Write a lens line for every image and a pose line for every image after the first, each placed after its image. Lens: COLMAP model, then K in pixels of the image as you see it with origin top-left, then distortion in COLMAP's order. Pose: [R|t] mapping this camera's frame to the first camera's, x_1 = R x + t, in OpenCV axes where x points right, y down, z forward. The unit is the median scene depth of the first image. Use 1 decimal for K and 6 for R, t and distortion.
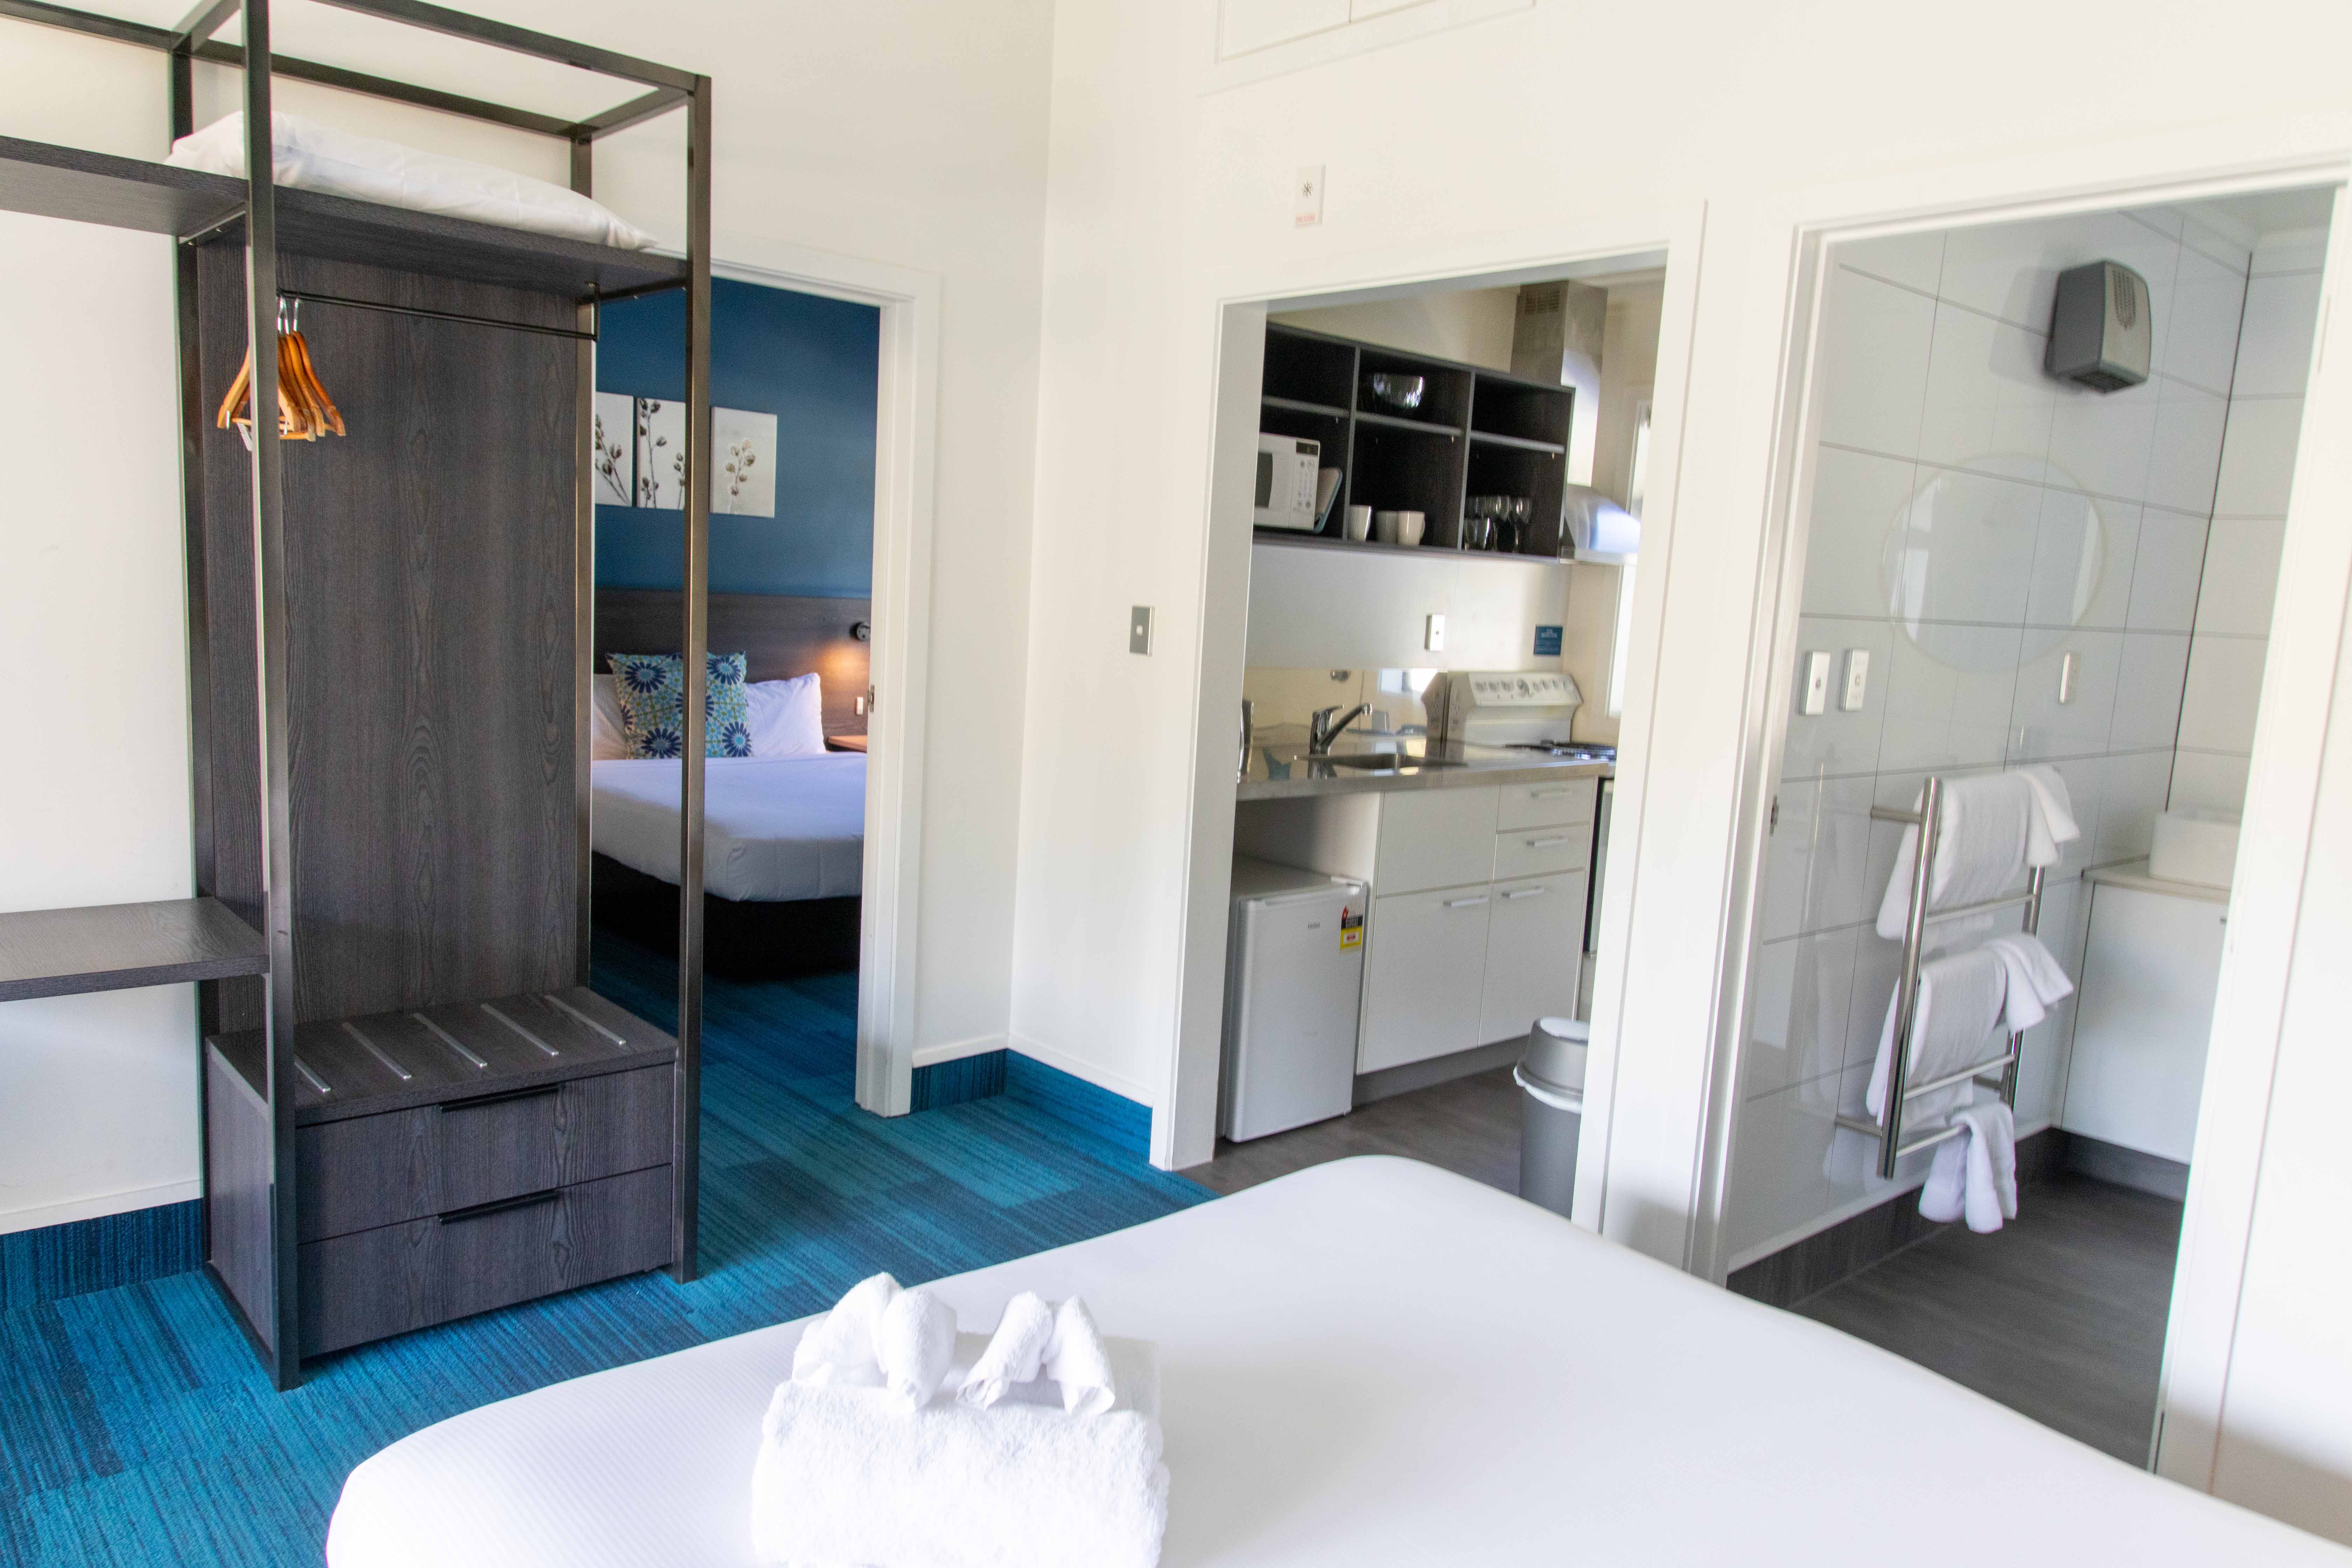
lens RADIAL K [[1609.5, 0, 1151.6], [0, 1609.5, 789.8], [0, 0, 1]] dist [0.045402, -0.048565]
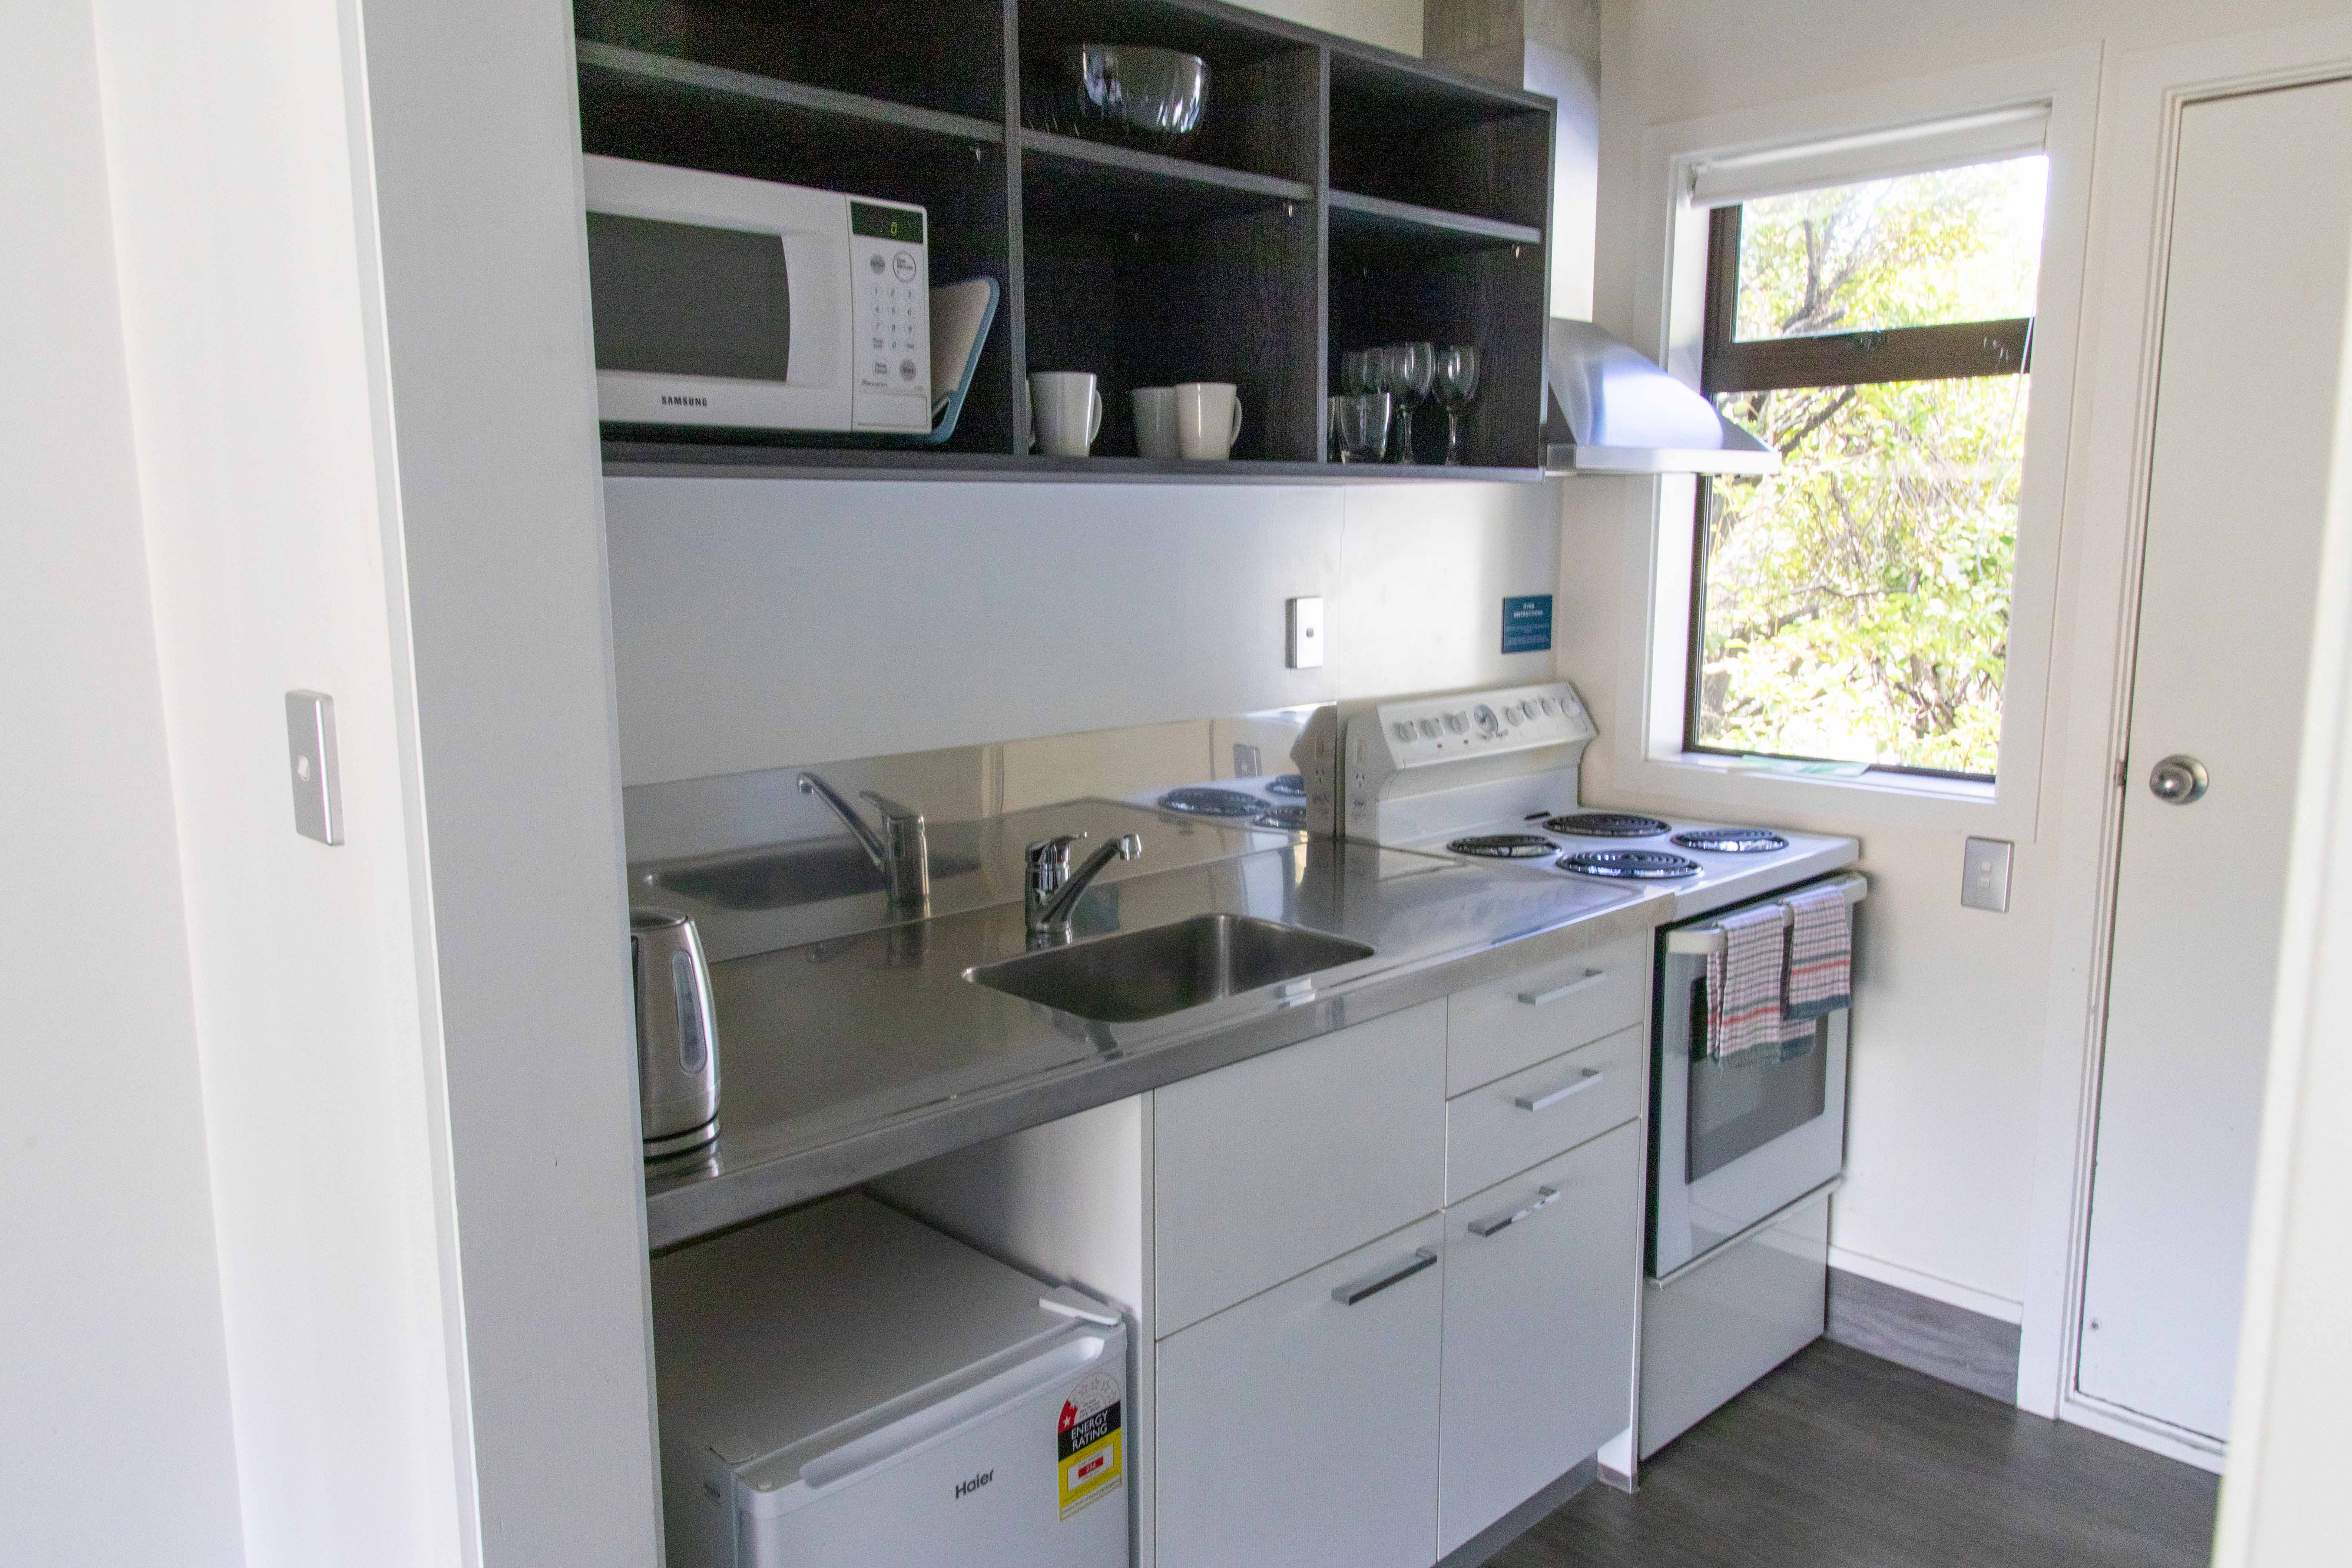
lens RADIAL K [[1701.2, 0, 1154.9], [0, 1701.2, 786.0], [0, 0, 1]] dist [0.034476, -0.006400]
pose [[0.997329, -0.068355, 0.025724, 0.123493], [0.067631, 0.997317, 0.028029, -0.074781], [-0.027571, -0.026214, 0.999276, 0.517470]]
